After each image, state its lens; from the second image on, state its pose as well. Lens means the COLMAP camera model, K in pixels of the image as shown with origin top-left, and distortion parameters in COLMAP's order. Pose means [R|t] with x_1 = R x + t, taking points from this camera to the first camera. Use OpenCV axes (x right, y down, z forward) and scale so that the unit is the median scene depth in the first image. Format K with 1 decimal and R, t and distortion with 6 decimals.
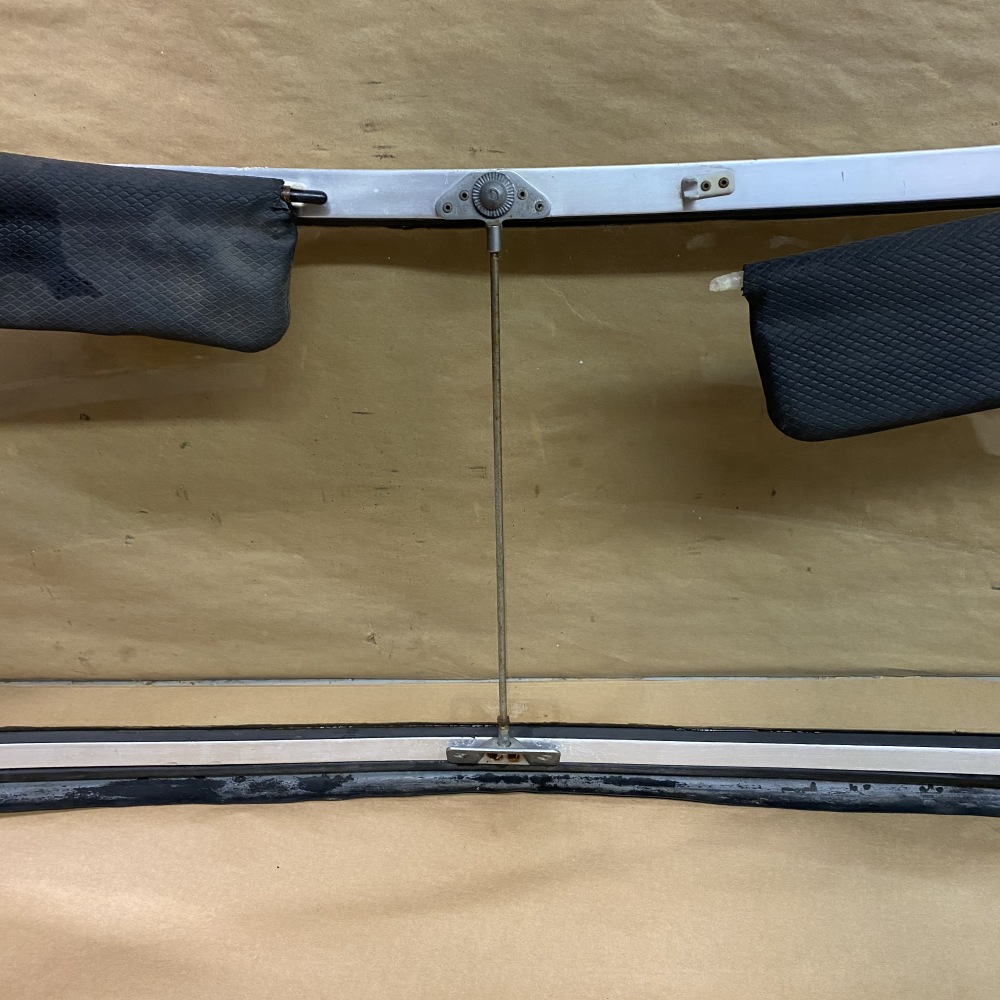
lens RADIAL K [[1026.5, 0, 501.6], [0, 1026.5, 496.0], [0, 0, 1]] dist [0.005880, 0.000000]
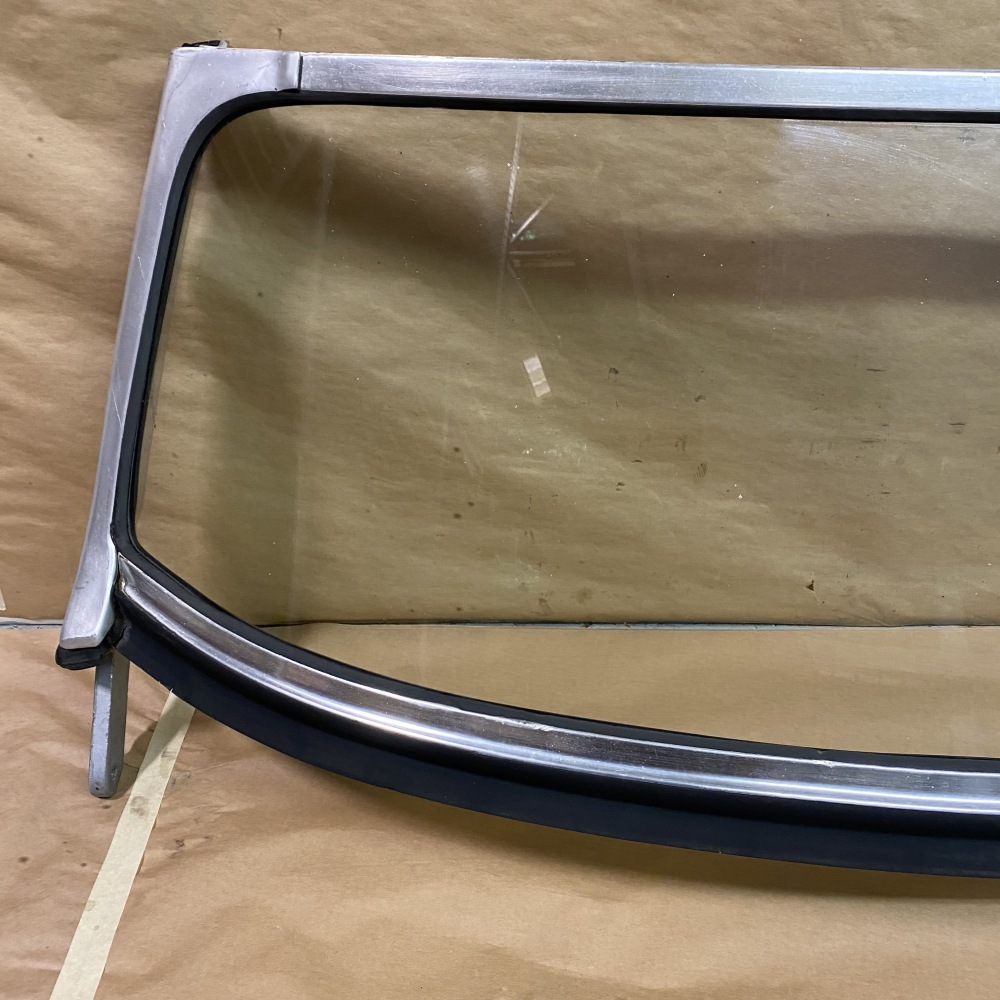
lens RADIAL K [[1026.5, 0, 498.8], [0, 1026.5, 487.0], [0, 0, 1]] dist [0.005880, 0.000000]
pose [[0.998426, 0.020197, 0.052322, -0.576311], [-0.019285, 0.999654, -0.017874, 0.068338], [-0.052665, 0.016837, 0.998470, -0.079207]]
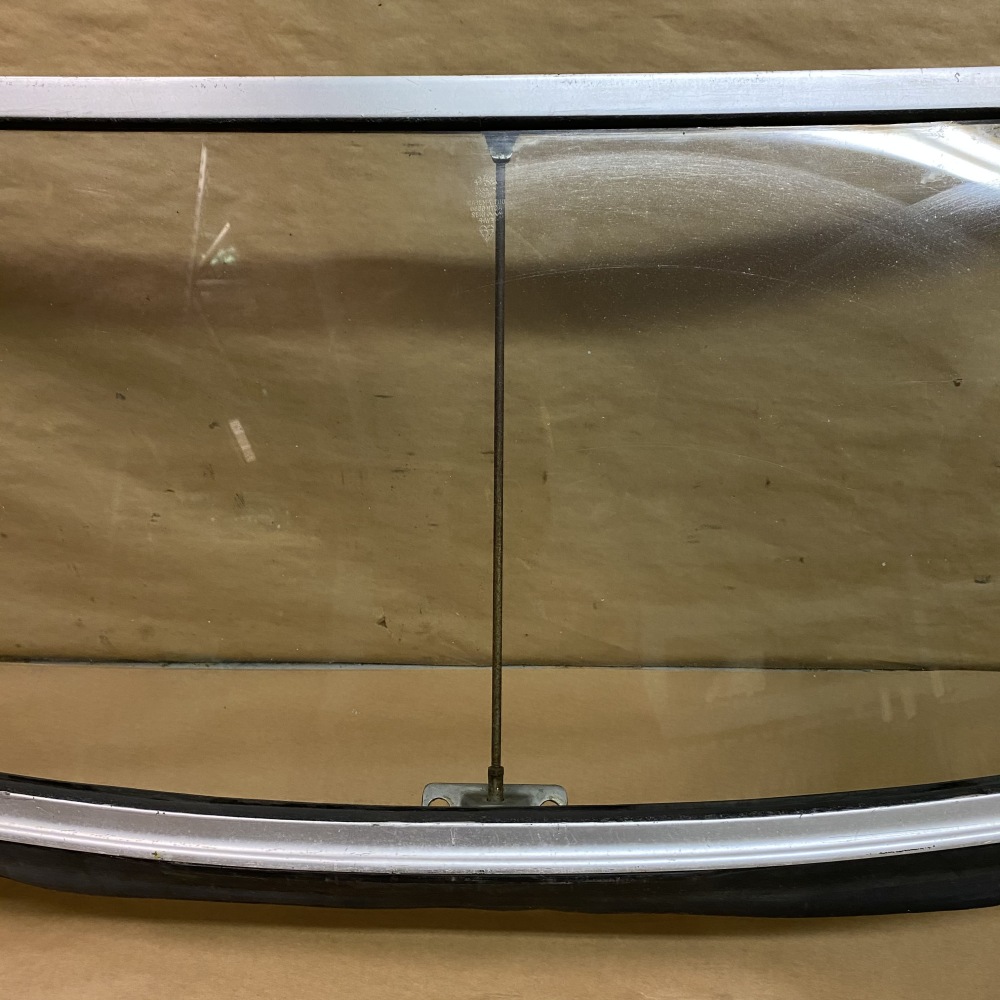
lens RADIAL K [[1026.5, 0, 503.2], [0, 1026.5, 484.1], [0, 0, 1]] dist [0.005880, 0.000000]
pose [[0.999771, 0.020503, 0.006203, -0.015005], [-0.019975, 0.996930, -0.075711, 0.085150], [-0.007736, 0.075570, 0.997110, -0.055535]]
